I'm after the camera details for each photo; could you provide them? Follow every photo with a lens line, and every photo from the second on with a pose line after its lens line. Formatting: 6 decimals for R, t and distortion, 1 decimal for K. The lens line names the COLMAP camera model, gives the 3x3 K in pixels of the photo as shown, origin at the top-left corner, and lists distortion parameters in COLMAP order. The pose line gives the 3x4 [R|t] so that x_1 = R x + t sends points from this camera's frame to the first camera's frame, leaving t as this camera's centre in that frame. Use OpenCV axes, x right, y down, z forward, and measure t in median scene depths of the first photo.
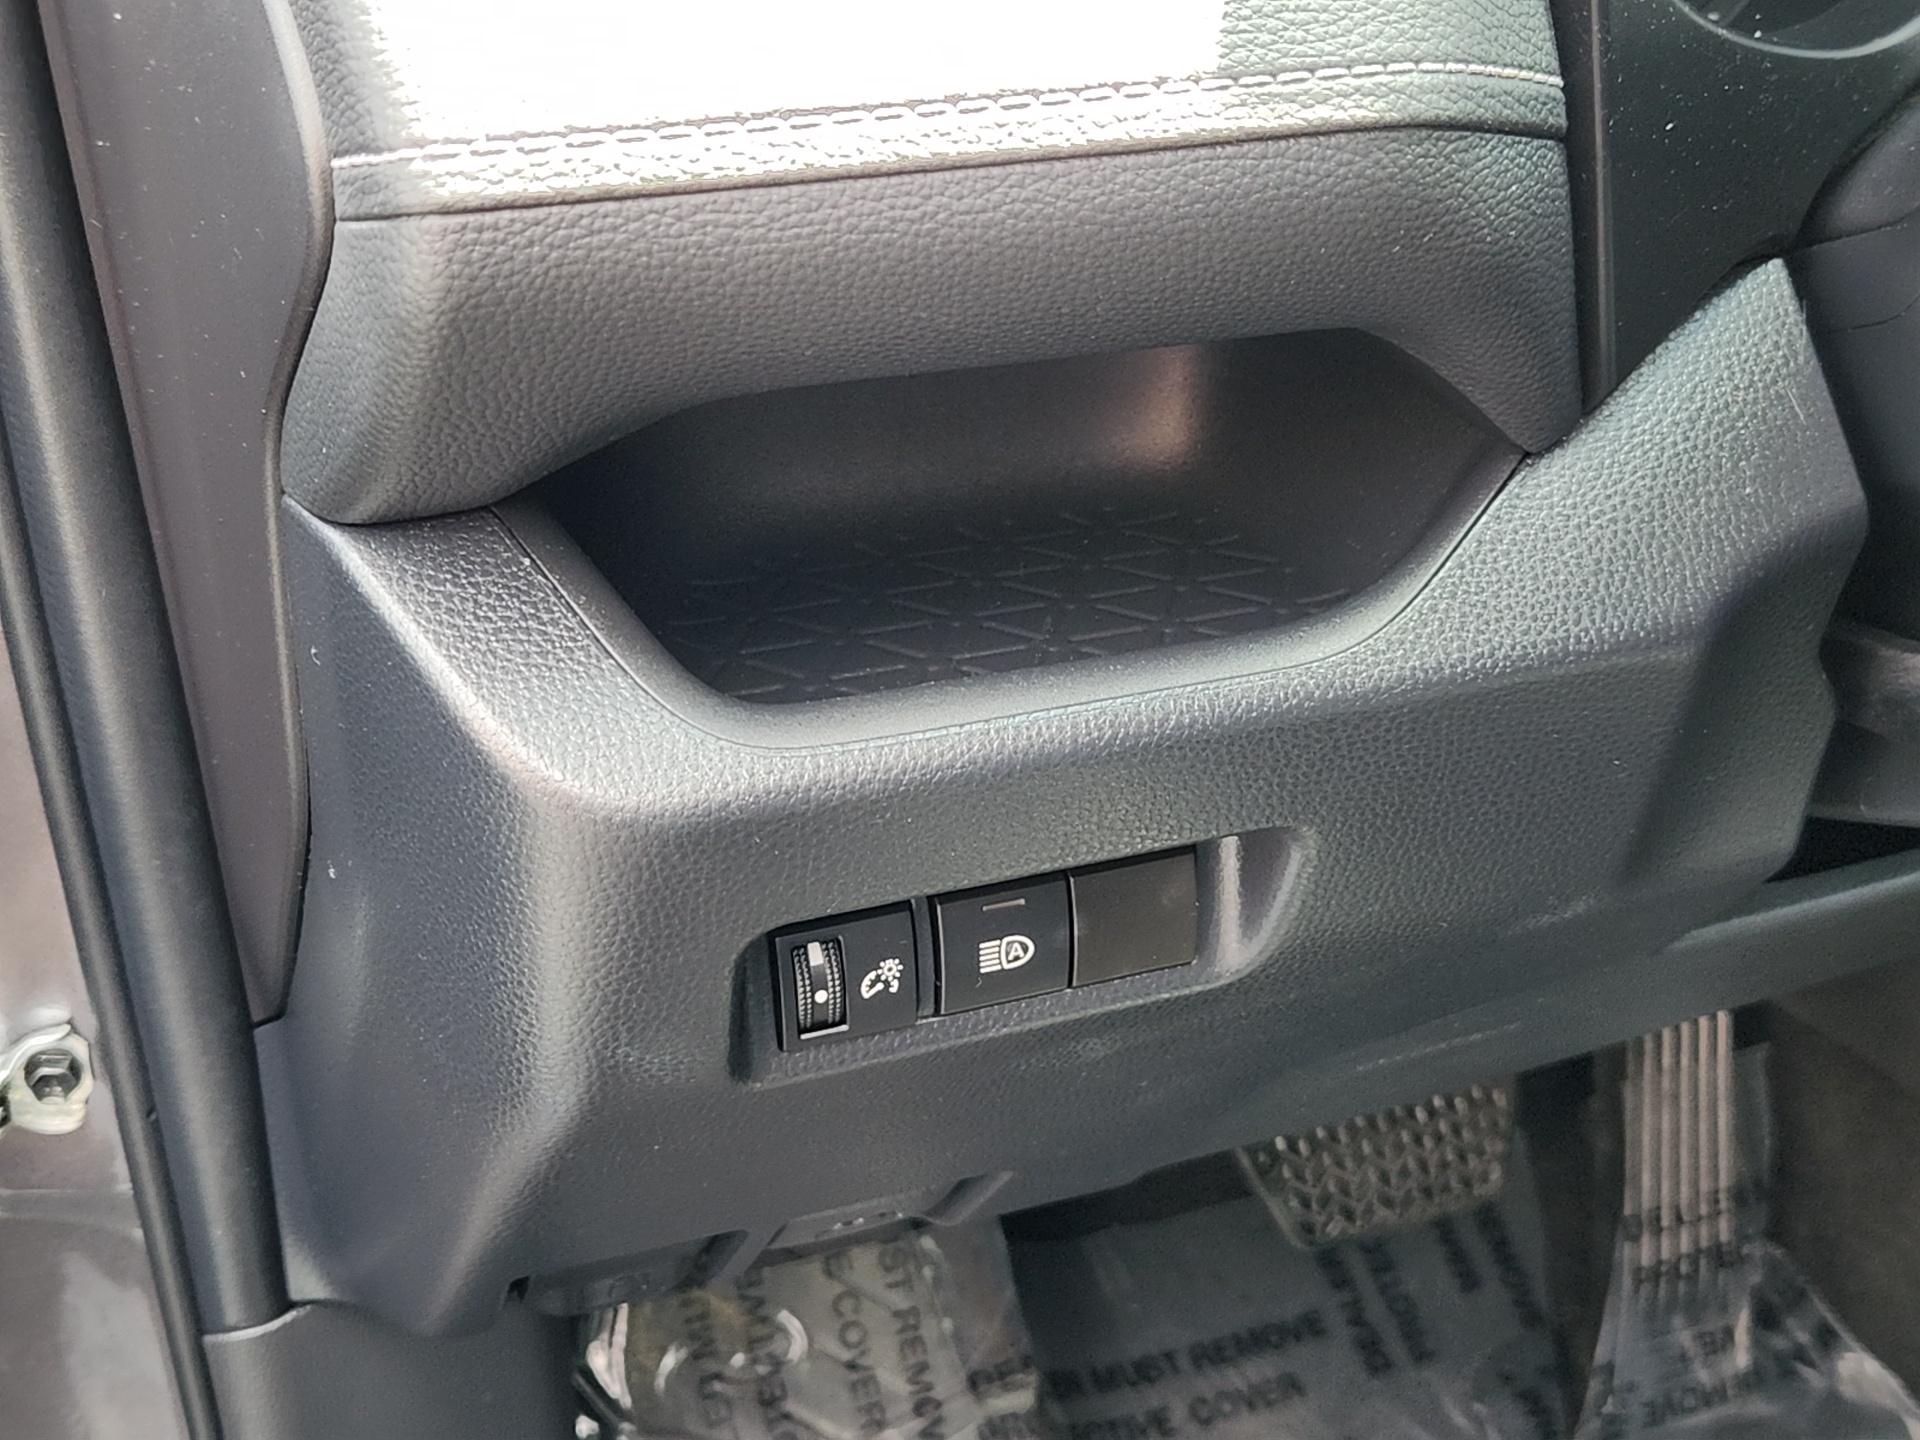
lens RADIAL K [[2214.2, 0, 961.6], [0, 2214.2, 710.2], [0, 0, 1]] dist [0.064519, -0.084667]
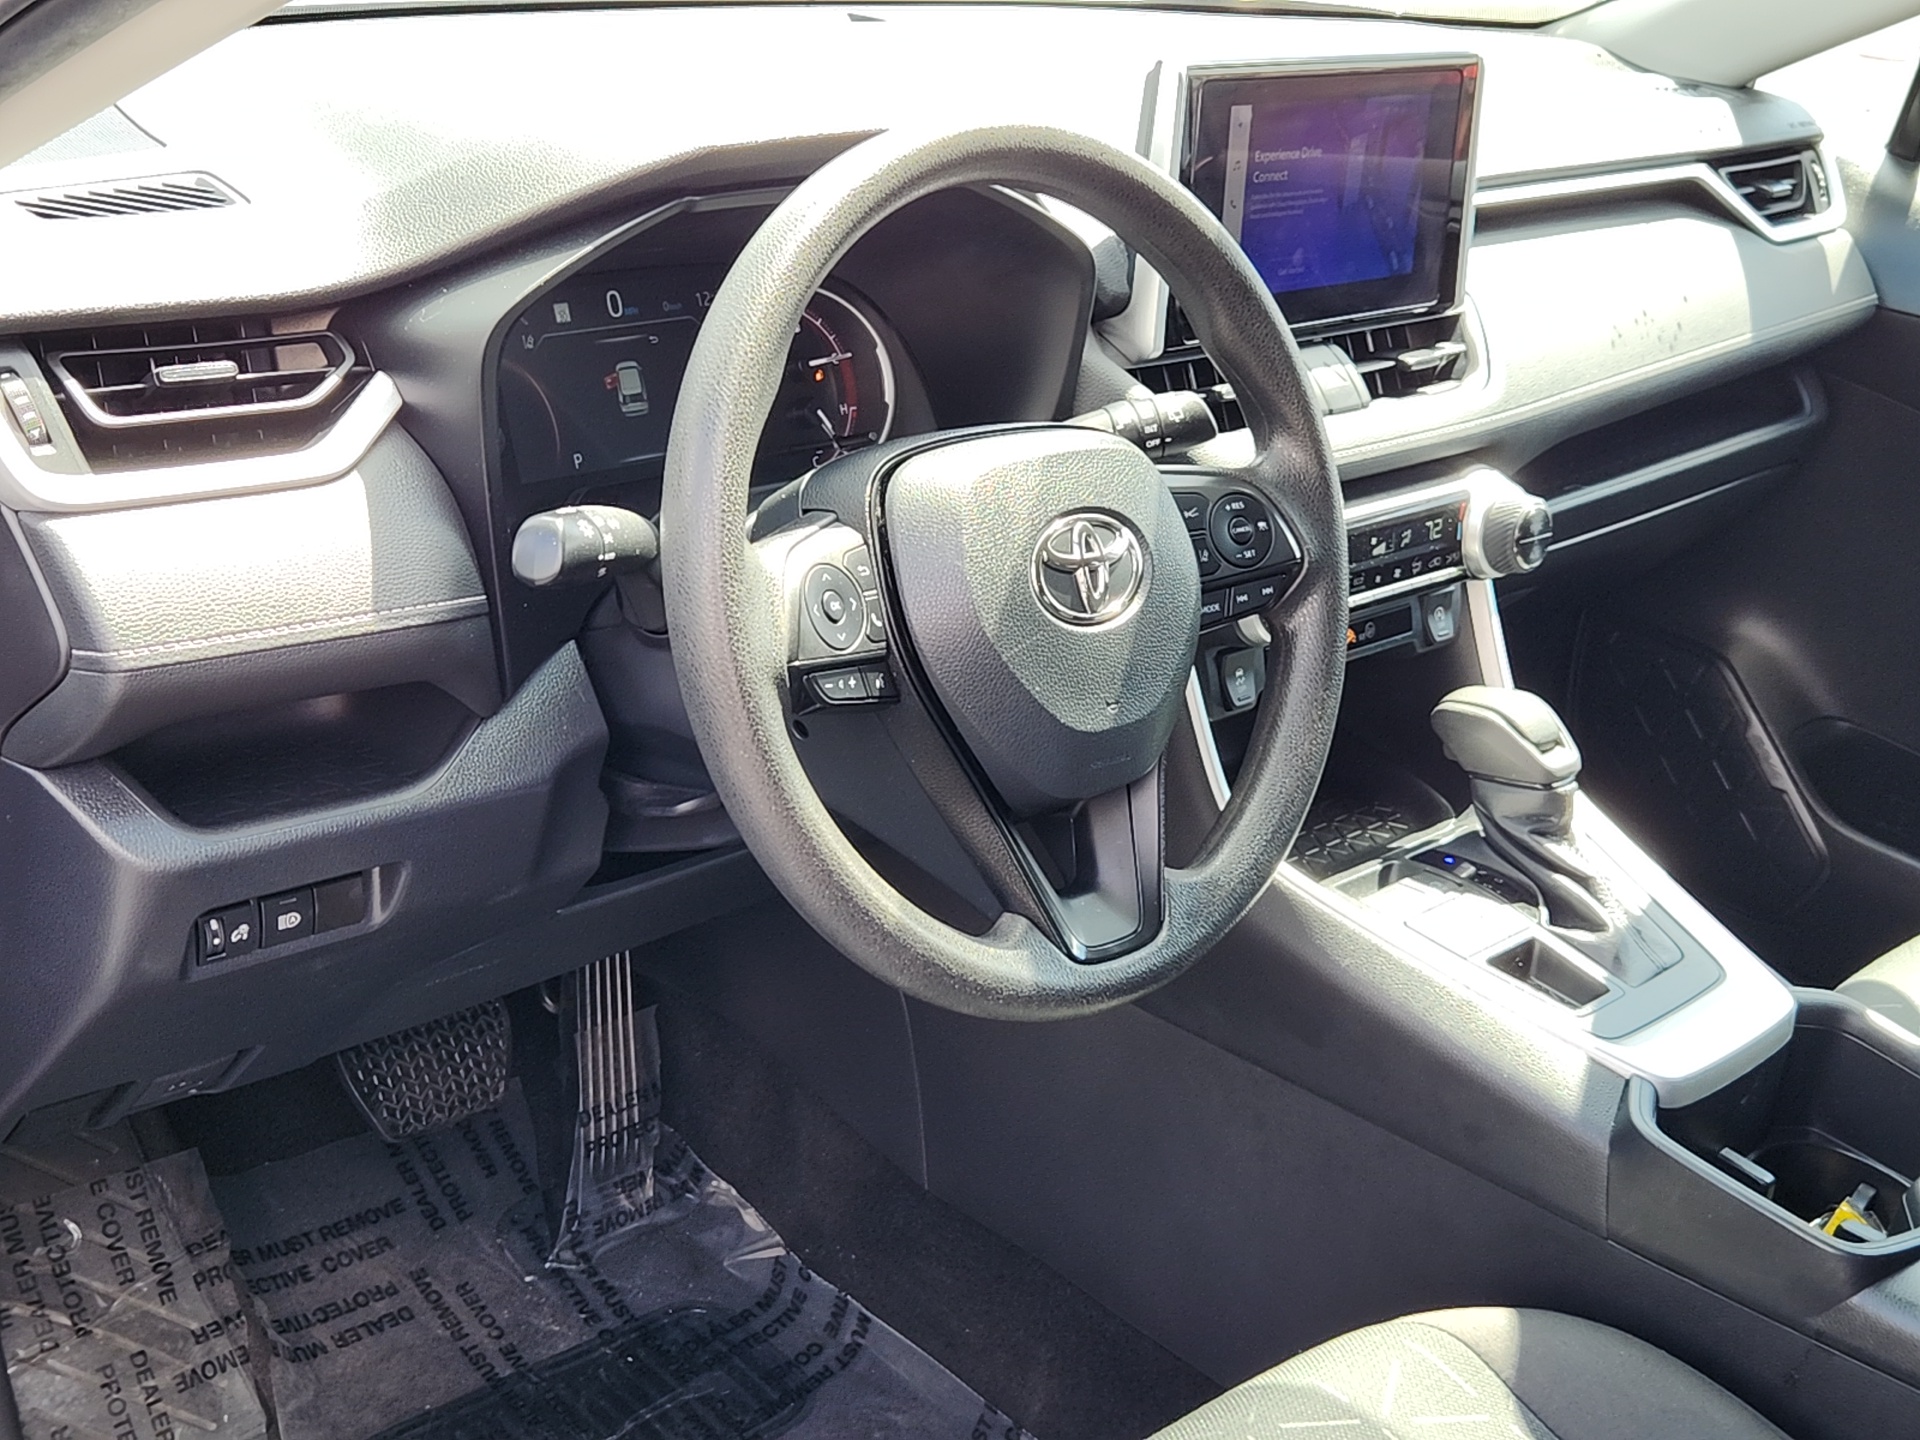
lens RADIAL K [[2303.6, 0, 953.0], [0, 2303.6, 697.1], [0, 0, 1]] dist [0.102205, -0.241213]
pose [[0.910957, -0.035445, 0.410975, -0.172391], [0.060497, 0.997008, -0.048108, 0.013215], [-0.408041, 0.068687, 0.910376, -0.814898]]
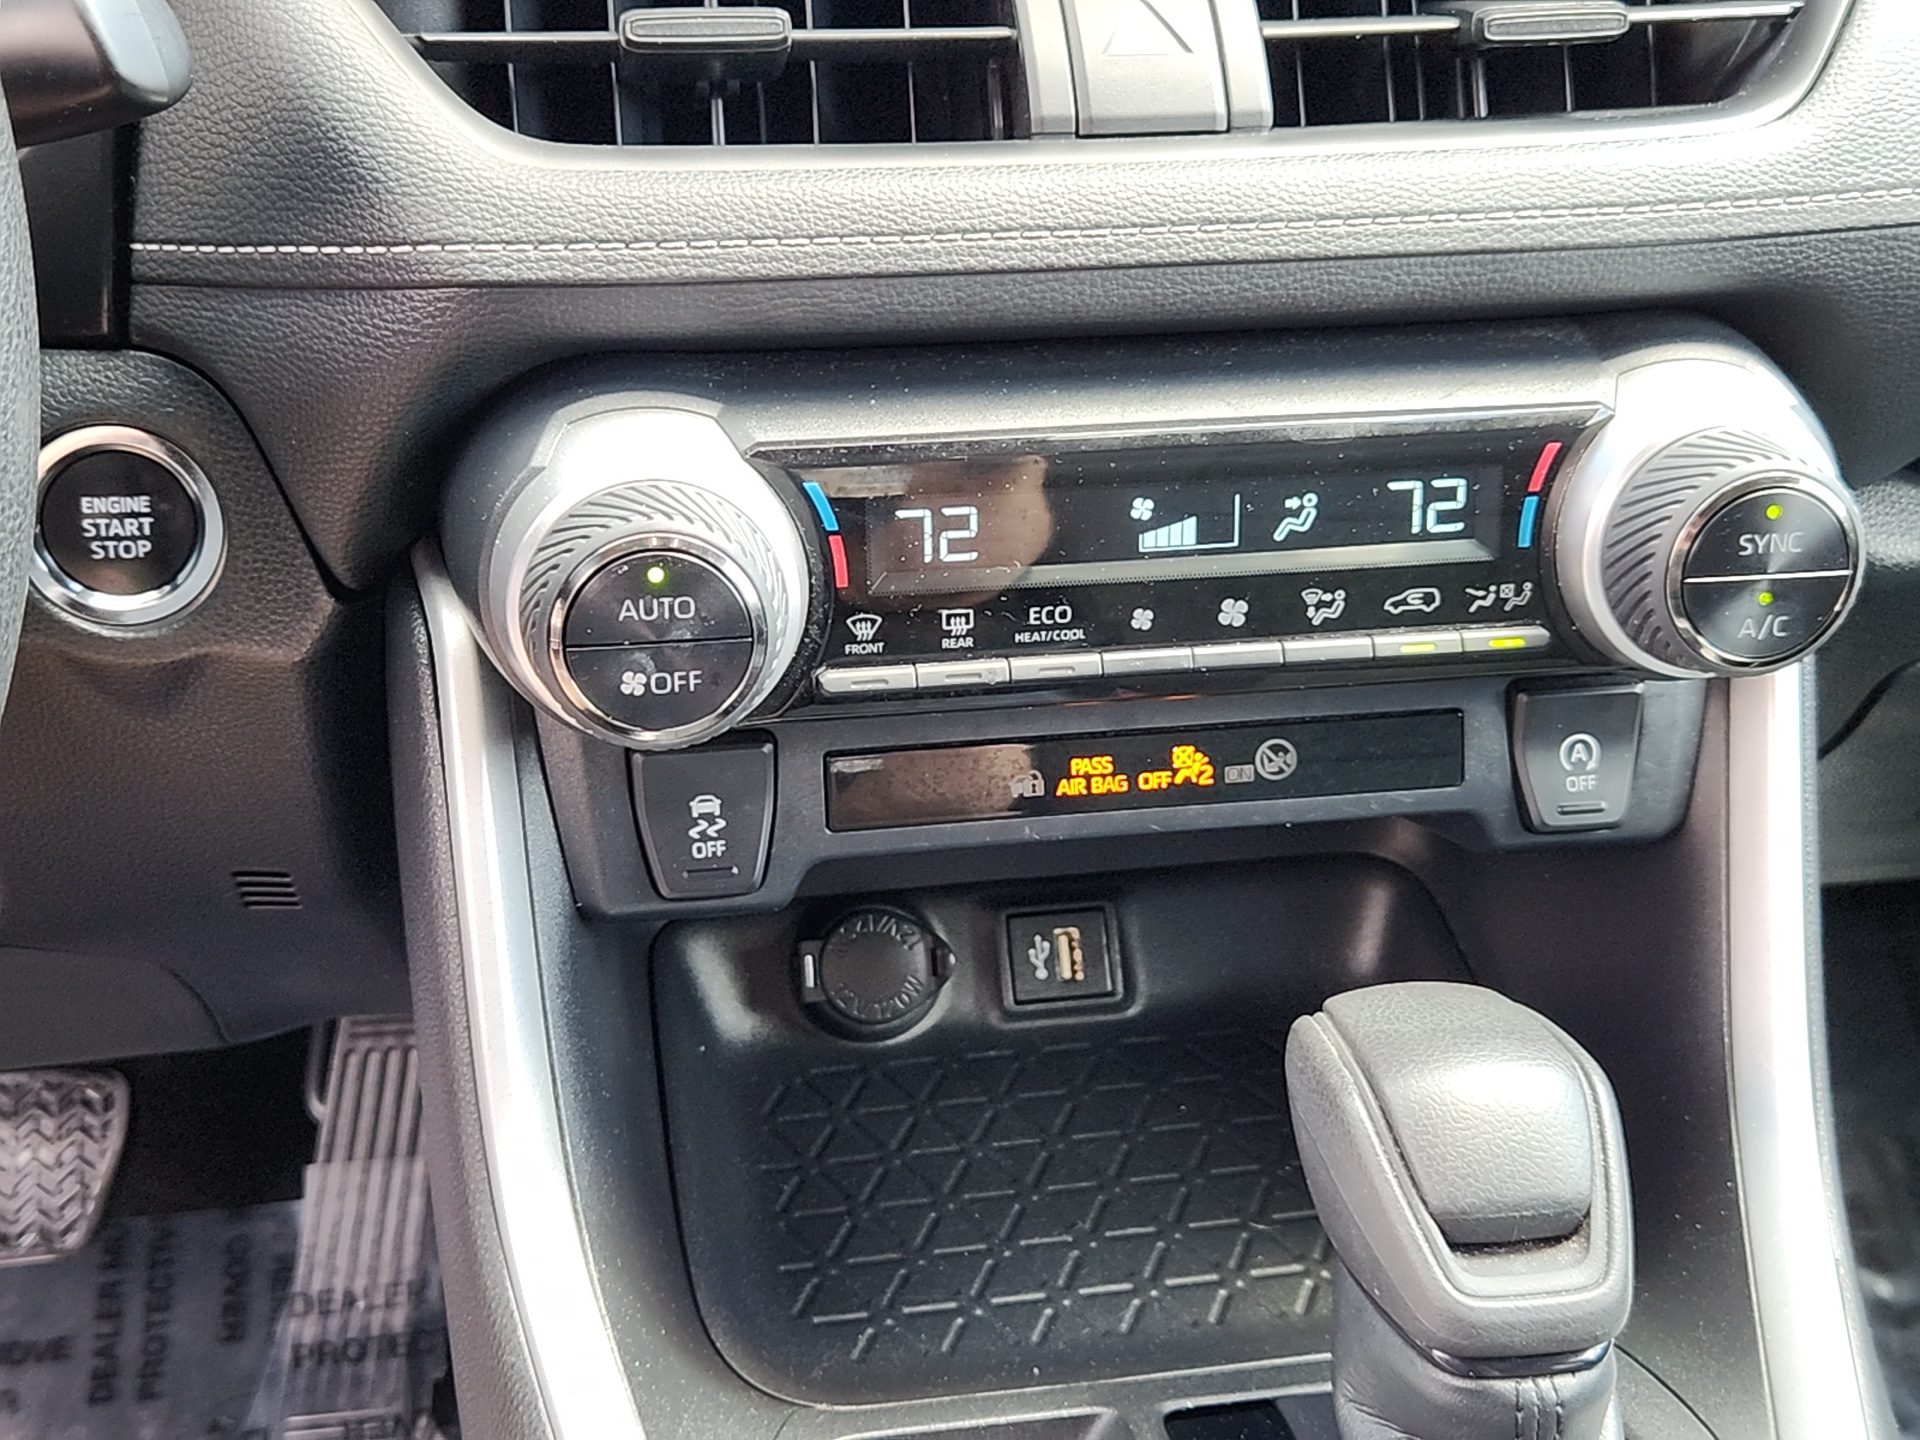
lens RADIAL K [[2303.6, 0, 953.0], [0, 2303.6, 697.1], [0, 0, 1]] dist [0.102205, -0.241213]
pose [[0.979220, 0.127146, -0.157997, 0.797007], [-0.127860, 0.991776, 0.005678, -0.105775], [0.157419, 0.014641, 0.987423, -0.042493]]
